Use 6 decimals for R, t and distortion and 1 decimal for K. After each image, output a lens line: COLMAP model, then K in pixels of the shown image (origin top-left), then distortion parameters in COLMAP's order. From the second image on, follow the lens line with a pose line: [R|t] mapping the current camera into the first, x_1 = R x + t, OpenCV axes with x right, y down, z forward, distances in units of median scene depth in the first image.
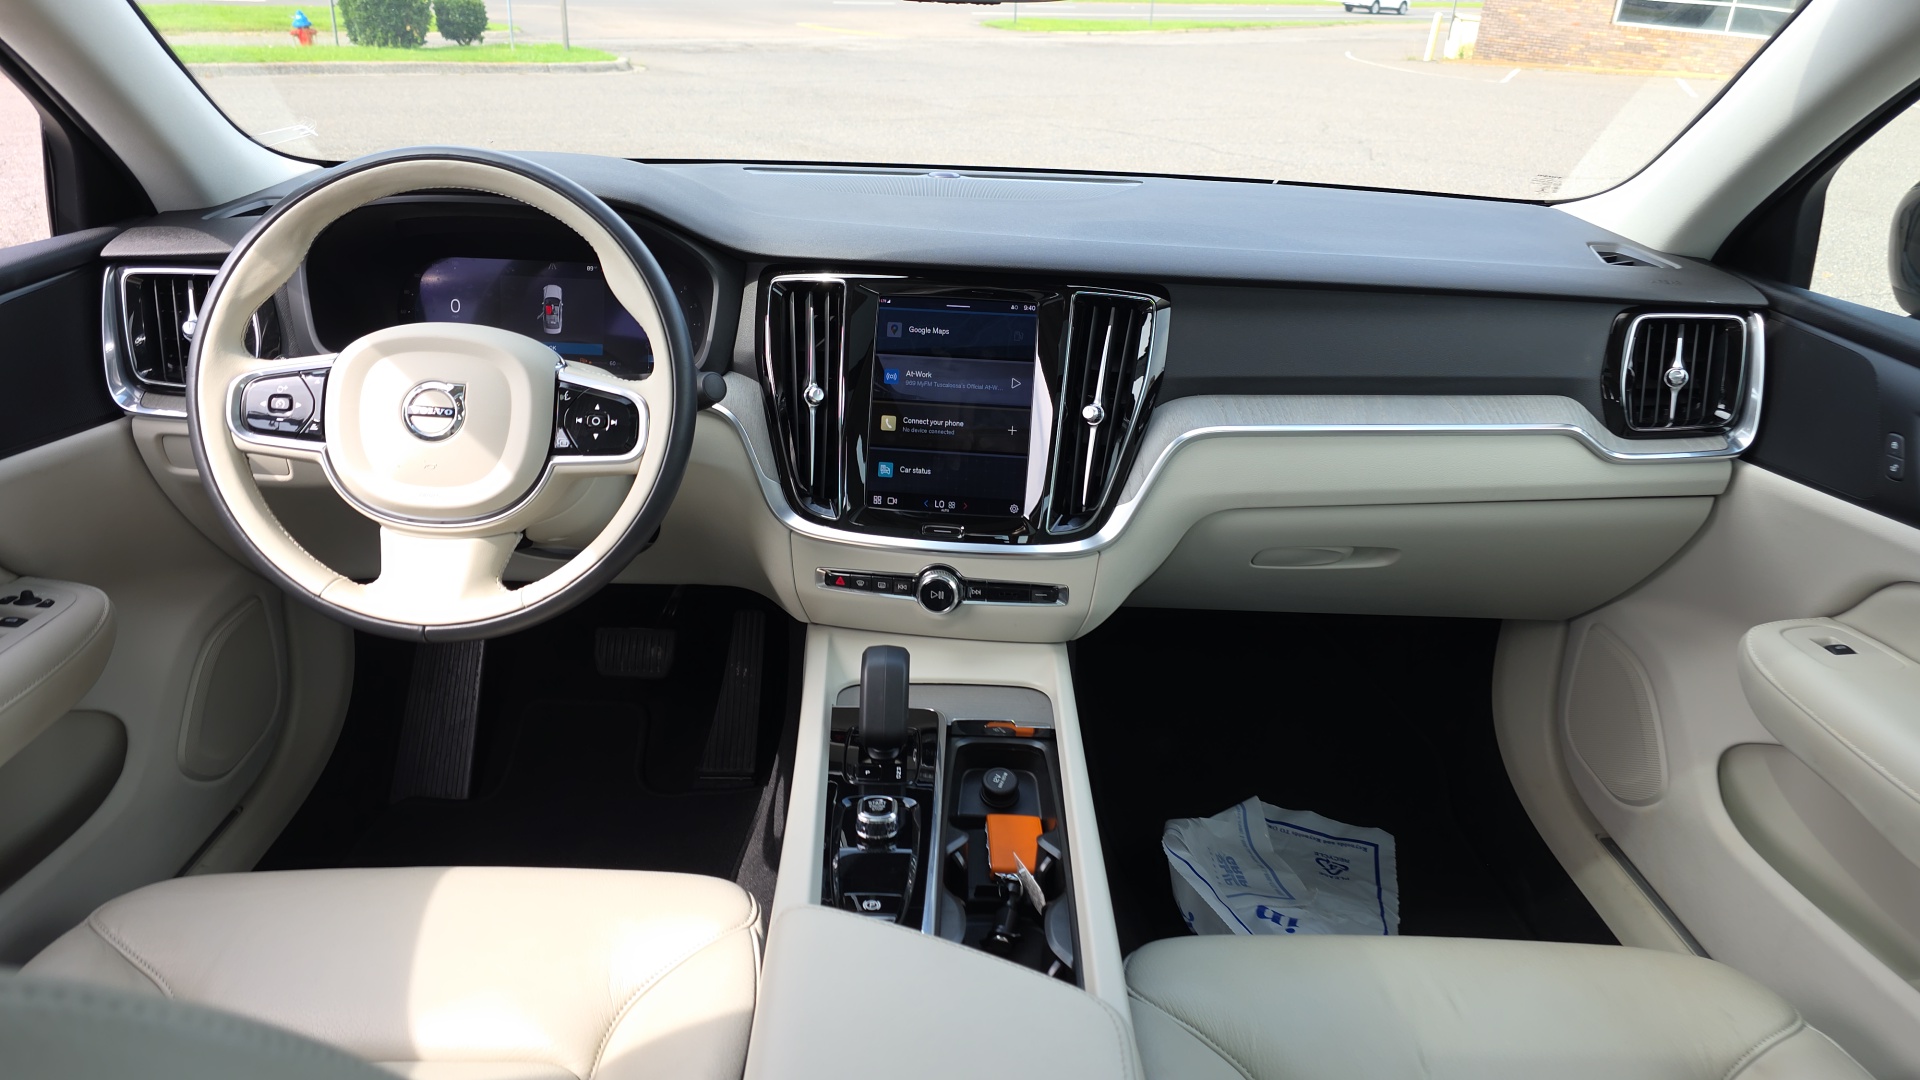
lens RADIAL K [[1297.3, 0, 950.1], [0, 1297.3, 513.6], [0, 0, 1]] dist [0.061857, -0.058575]
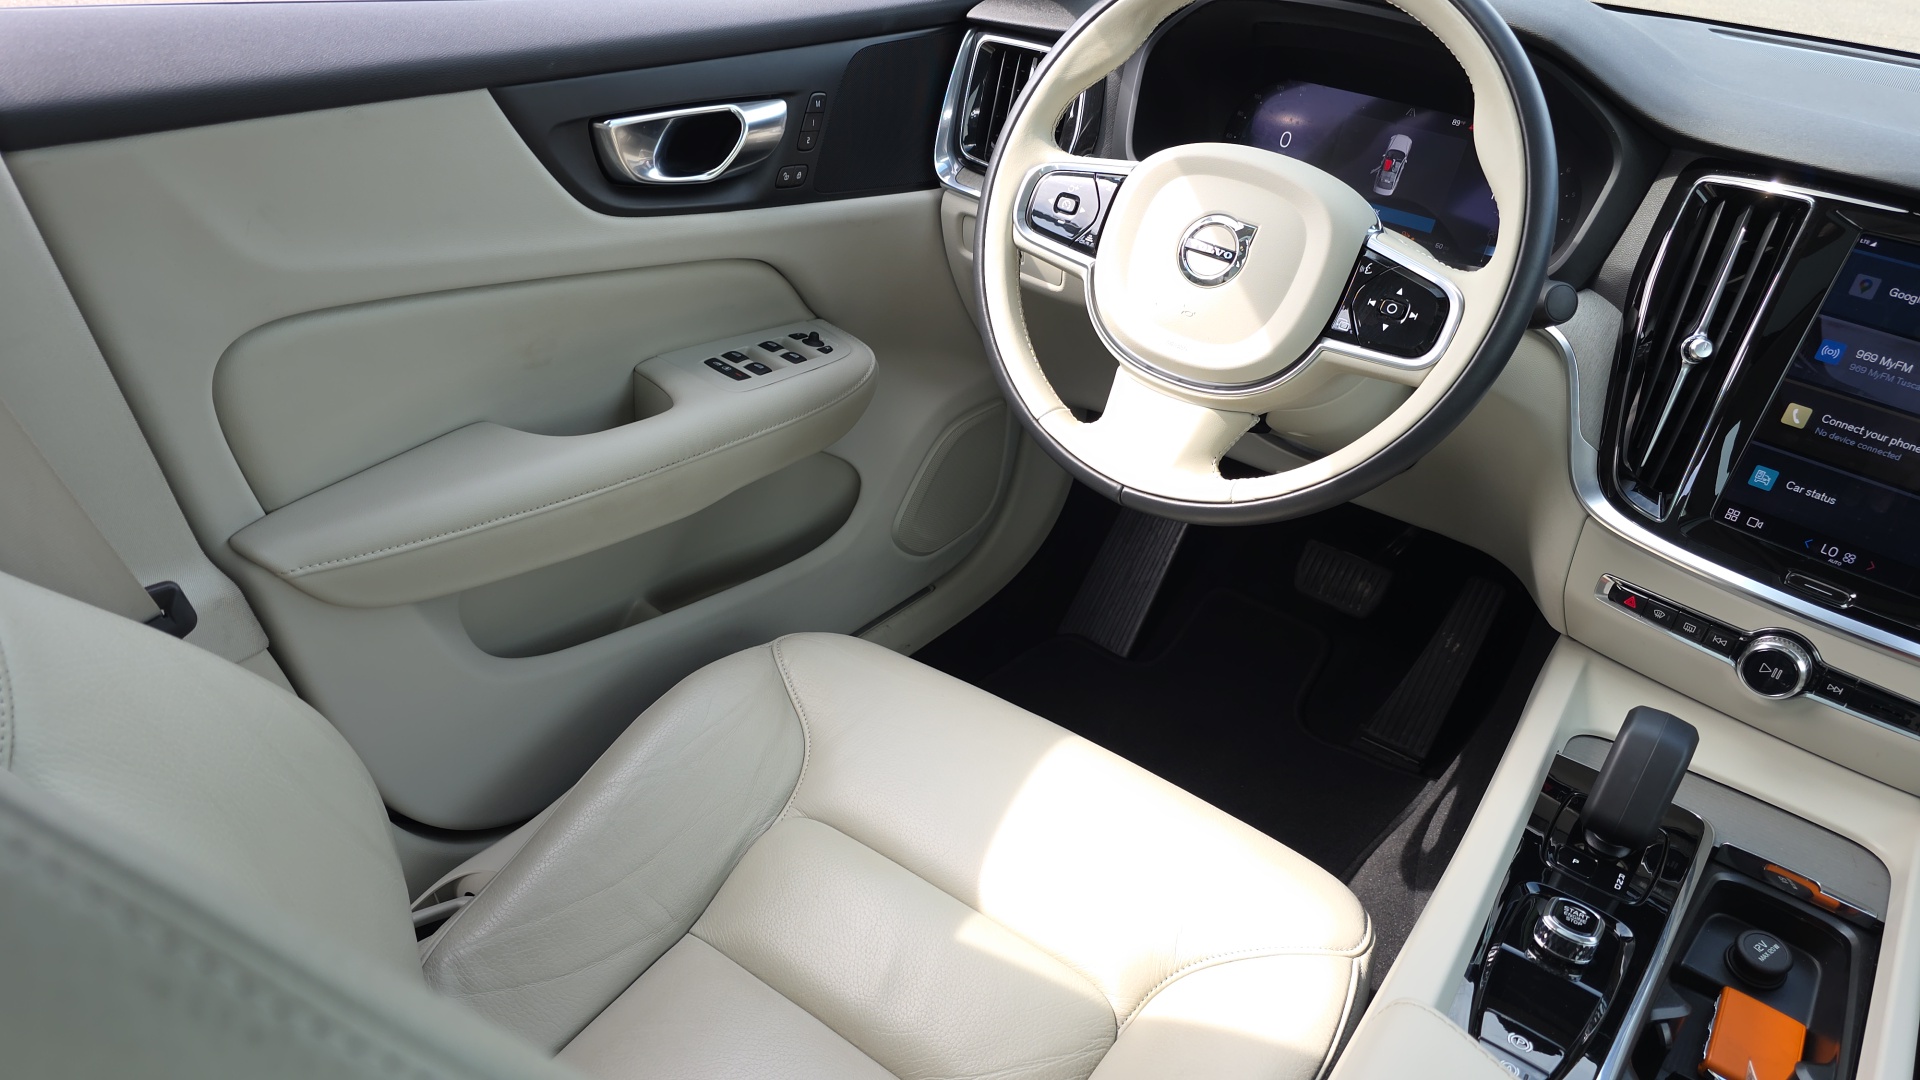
lens RADIAL K [[1297.3, 0, 948.7], [0, 1297.3, 581.4], [0, 0, 1]] dist [0.061857, -0.058575]
pose [[0.800653, 0.355325, -0.482389, -0.039137], [-0.285205, 0.934113, 0.214690, -0.008816], [0.526891, -0.034312, 0.849240, 0.154543]]
